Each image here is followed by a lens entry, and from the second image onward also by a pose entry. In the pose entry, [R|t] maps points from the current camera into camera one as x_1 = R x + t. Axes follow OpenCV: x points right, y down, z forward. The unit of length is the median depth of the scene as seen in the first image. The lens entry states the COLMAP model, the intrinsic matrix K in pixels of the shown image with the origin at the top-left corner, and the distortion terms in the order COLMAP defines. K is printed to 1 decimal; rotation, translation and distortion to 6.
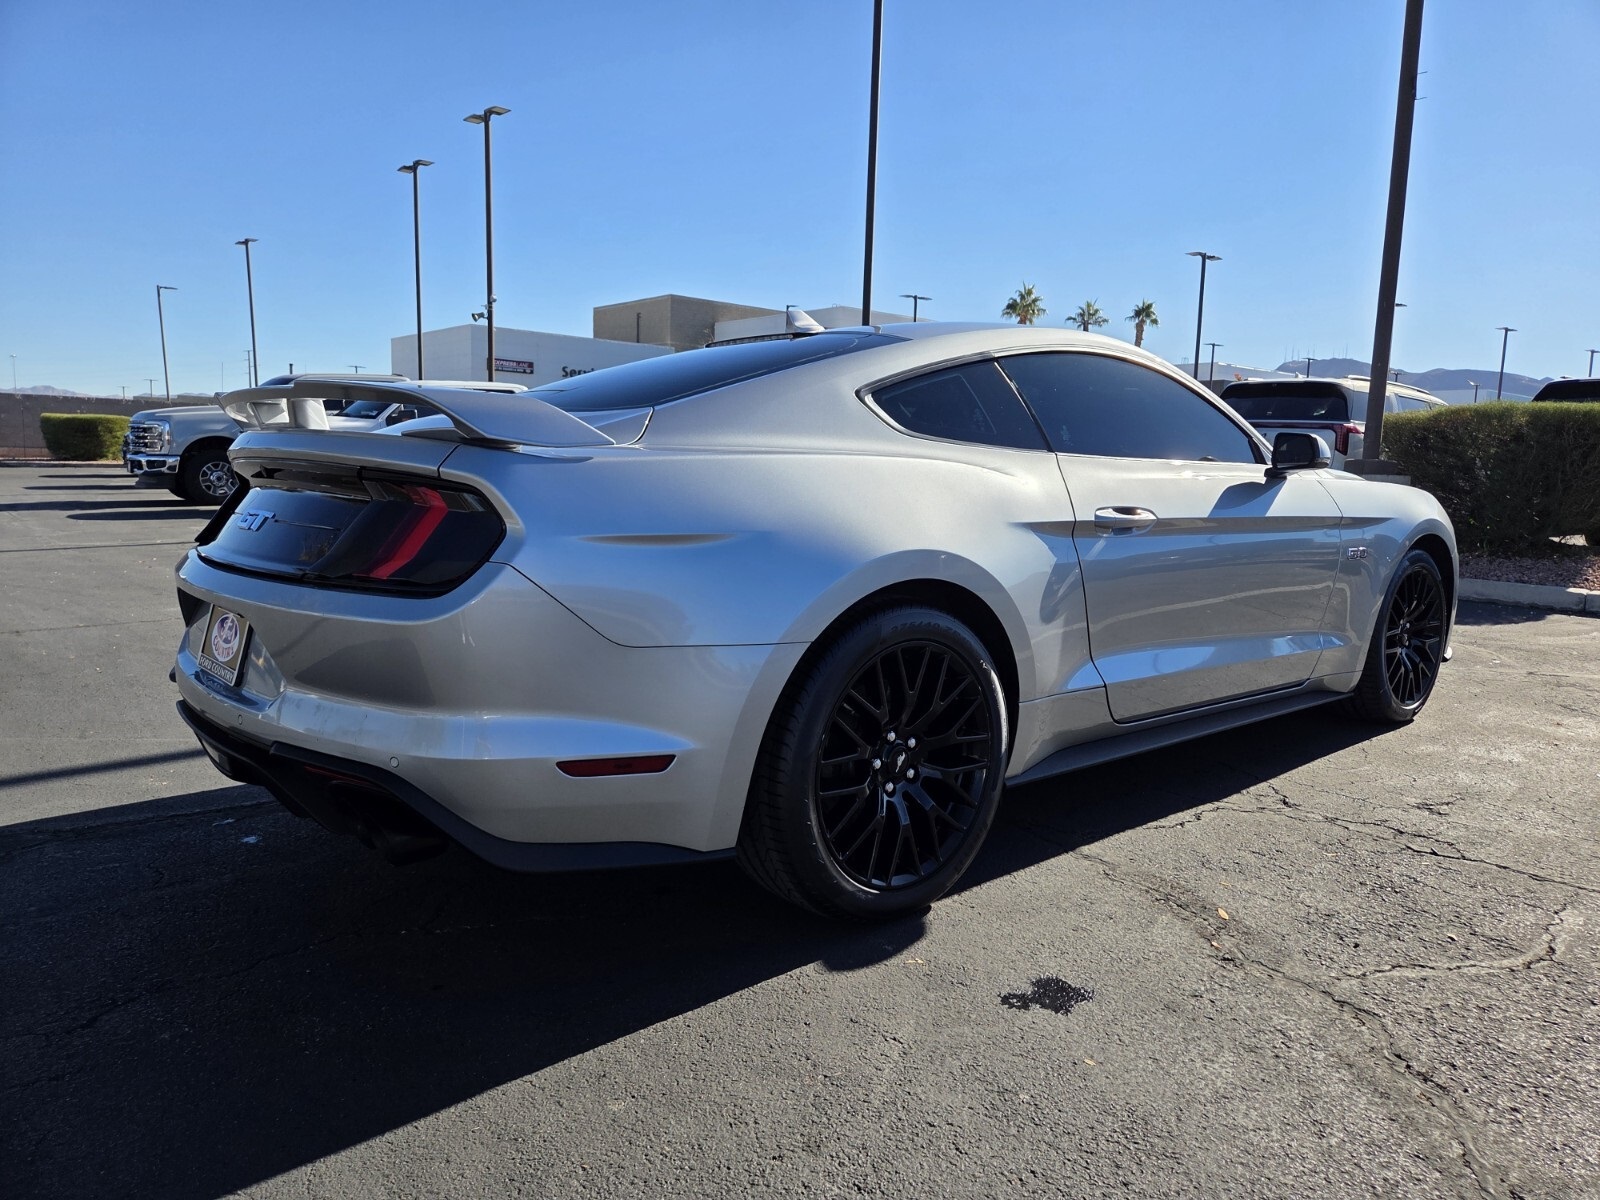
lens RADIAL K [[1076.5, 0, 799.5], [0, 1076.5, 600.4], [0, 0, 1]] dist [0.050786, -0.036044]
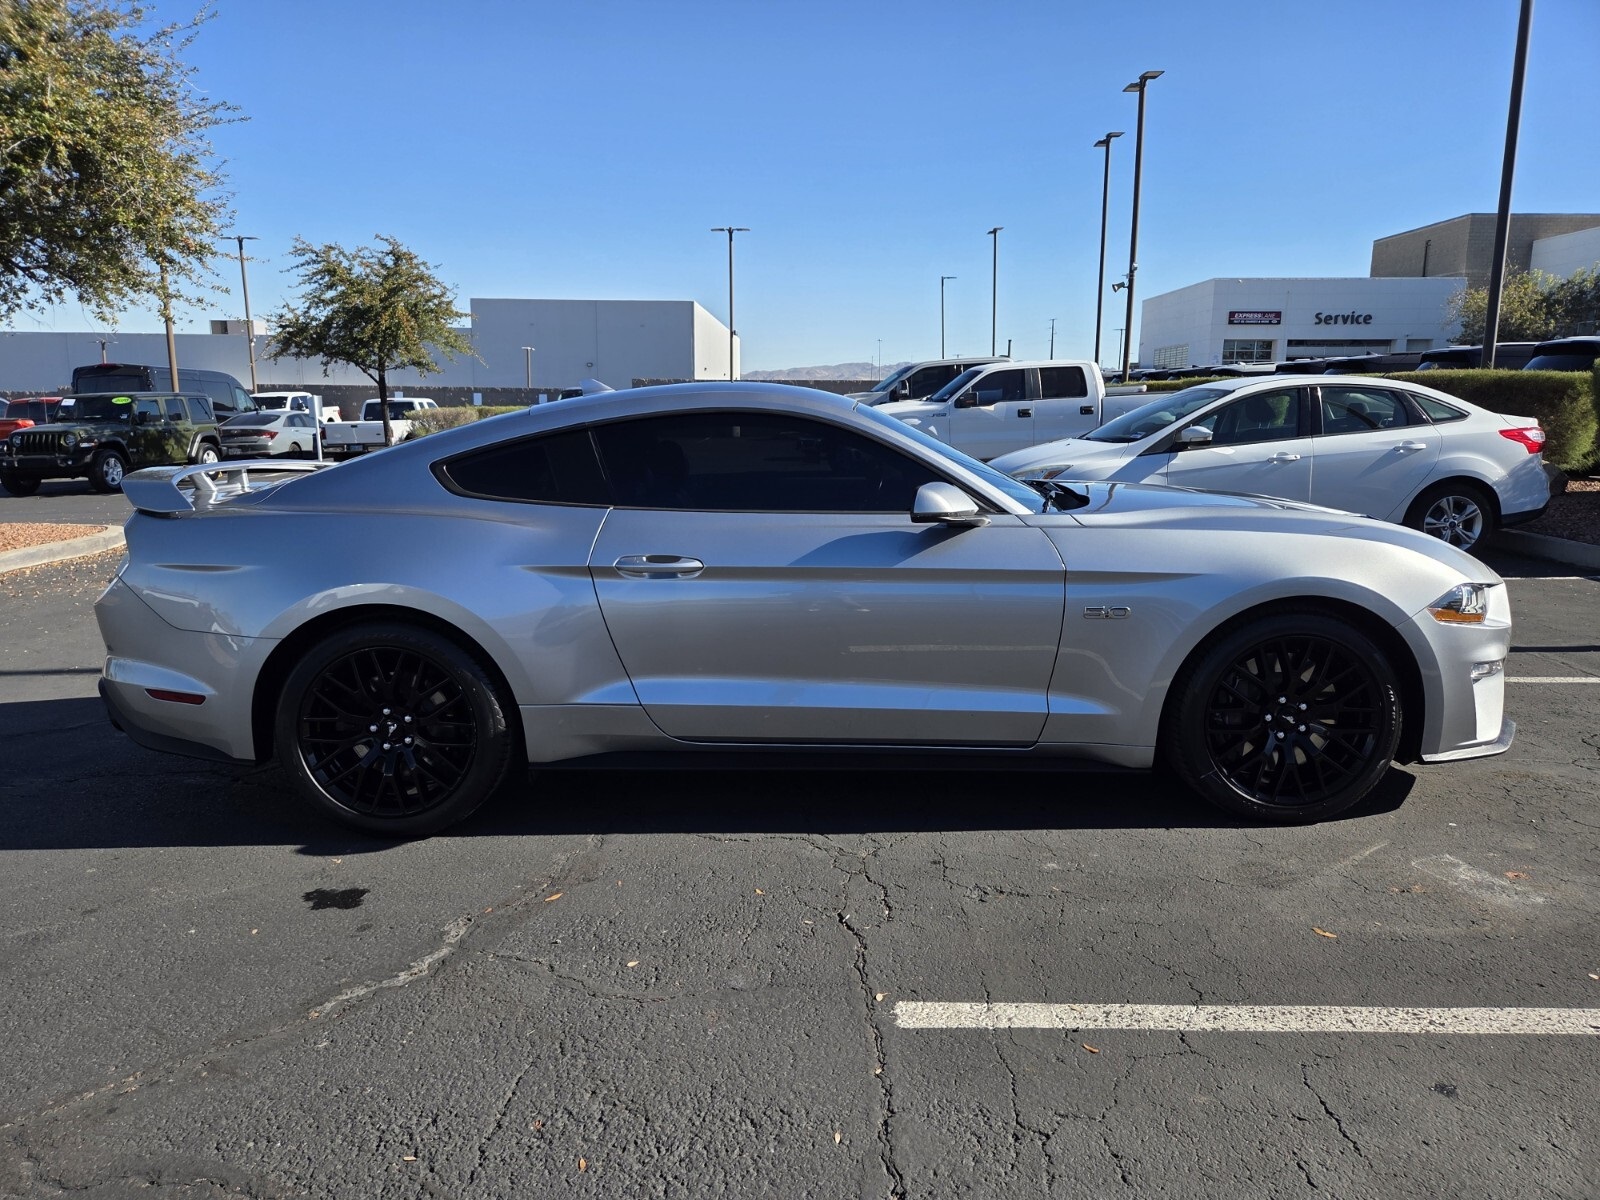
lens RADIAL K [[1076.5, 0, 796.0], [0, 1076.5, 599.6], [0, 0, 1]] dist [0.050786, -0.036044]
pose [[0.752655, 0.091323, -0.652051, 0.165753], [-0.063729, 0.995789, 0.065904, -0.017647], [0.655324, -0.008049, 0.755305, 0.031633]]
